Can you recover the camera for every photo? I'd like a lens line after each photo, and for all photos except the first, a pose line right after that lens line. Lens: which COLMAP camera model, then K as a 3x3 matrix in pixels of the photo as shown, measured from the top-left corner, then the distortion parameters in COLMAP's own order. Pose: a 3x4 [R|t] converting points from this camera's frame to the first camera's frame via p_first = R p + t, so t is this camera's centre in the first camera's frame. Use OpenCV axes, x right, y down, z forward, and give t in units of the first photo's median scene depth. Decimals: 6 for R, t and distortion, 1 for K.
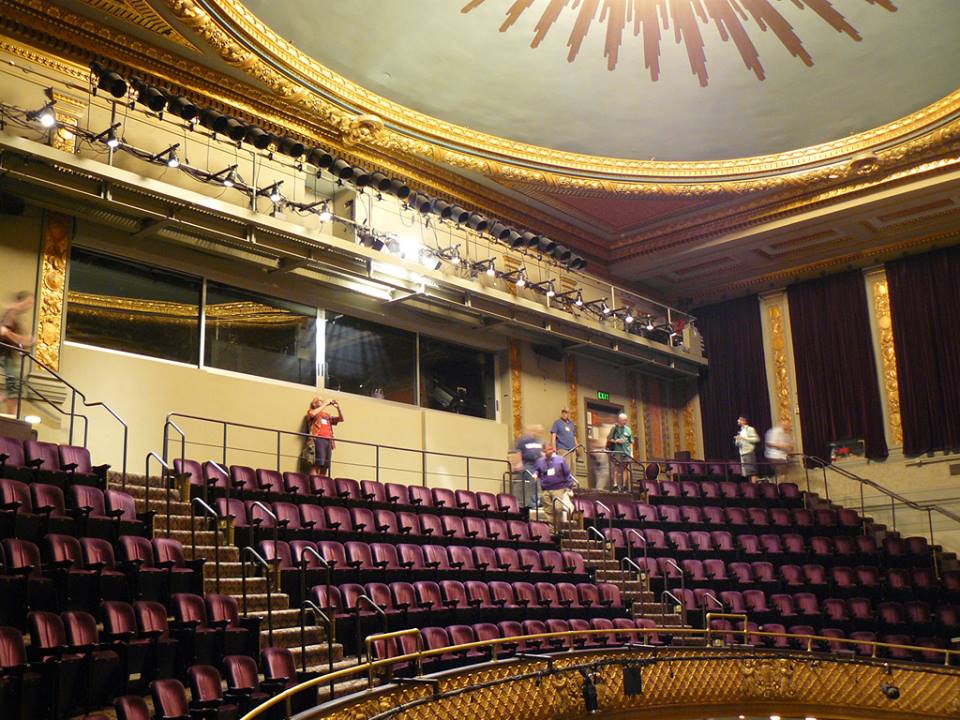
lens RADIAL K [[1032.6, 0, 480.0], [0, 1032.6, 360.0], [0, 0, 1]] dist [-0.183870, 0.224475]
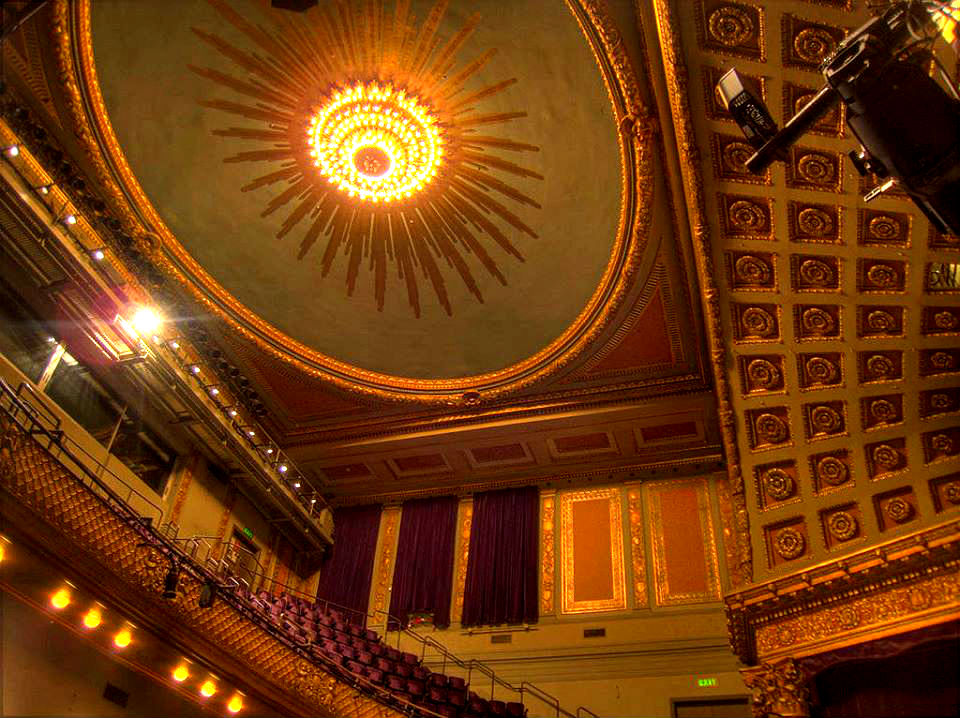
lens RADIAL K [[791.4, 0, 467.0], [0, 791.4, 350.9], [0, 0, 1]] dist [-0.154956, 0.126733]
pose [[0.916195, 0.324594, 0.235002, 0.073484], [-0.183949, 0.861651, -0.472991, 0.266475], [-0.356020, 0.390123, 0.849149, -0.008590]]
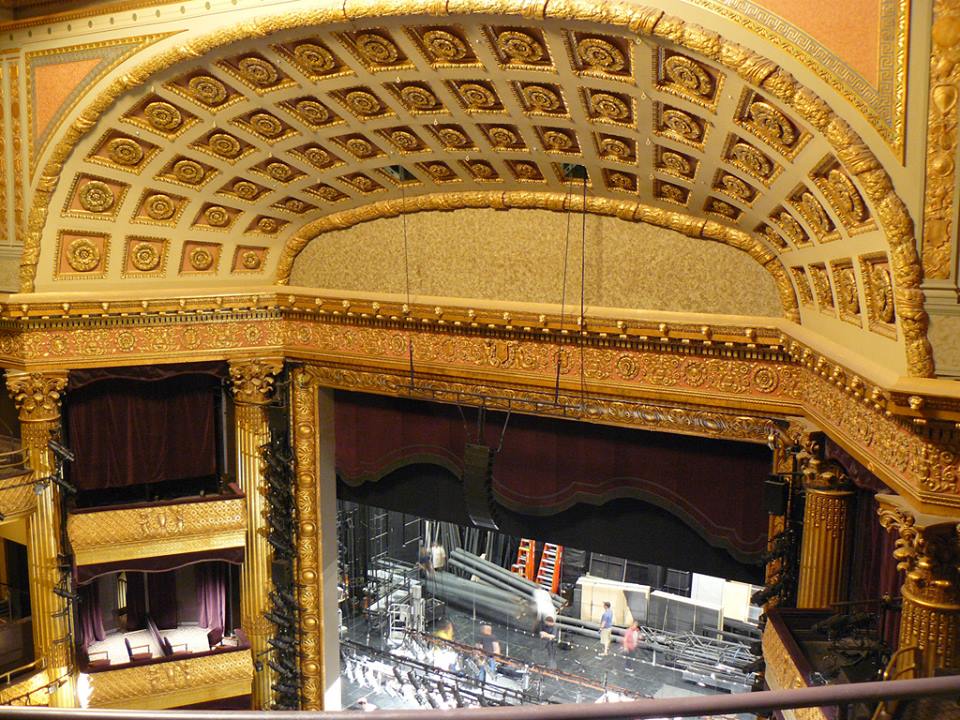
lens RADIAL K [[1032.6, 0, 480.0], [0, 1032.6, 360.0], [0, 0, 1]] dist [-0.183870, 0.224475]
pose [[-0.137386, -0.116056, 0.983695, -0.405254], [-0.240629, 0.967272, 0.080511, -0.075266], [-0.960845, -0.225645, -0.160816, 0.391654]]
